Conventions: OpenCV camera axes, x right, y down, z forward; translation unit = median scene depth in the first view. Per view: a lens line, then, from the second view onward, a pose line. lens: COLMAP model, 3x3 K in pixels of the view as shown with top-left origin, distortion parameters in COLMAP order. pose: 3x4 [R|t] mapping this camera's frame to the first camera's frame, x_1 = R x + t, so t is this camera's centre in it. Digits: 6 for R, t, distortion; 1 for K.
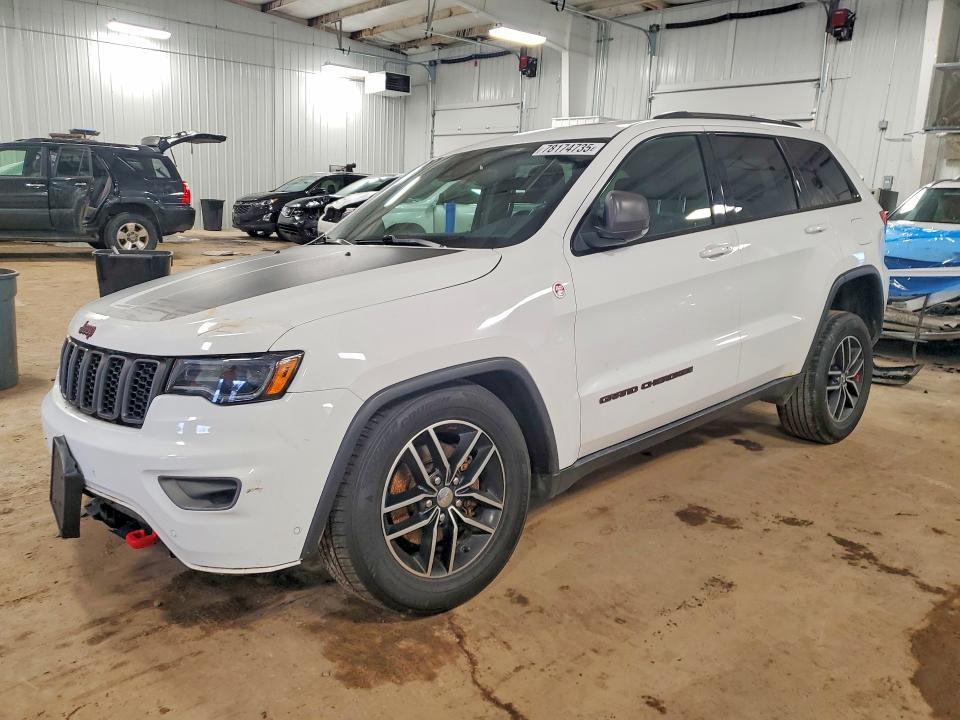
lens RADIAL K [[745.8, 0, 474.4], [0, 745.8, 352.5], [0, 0, 1]] dist [0.022295, 0.005155]
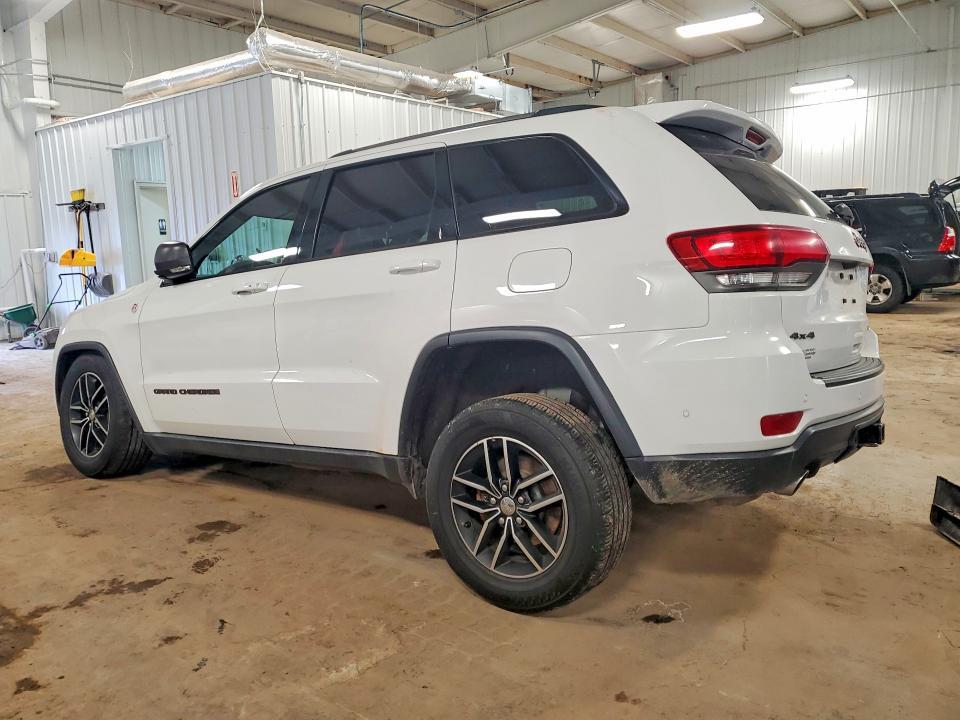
lens RADIAL K [[745.8, 0, 474.8], [0, 745.8, 365.1], [0, 0, 1]] dist [0.022295, 0.005155]
pose [[0.199586, 0.105677, -0.974165, 1.458820], [-0.162406, 0.983985, 0.073469, -0.162138], [0.966328, 0.143546, 0.213552, 1.130049]]
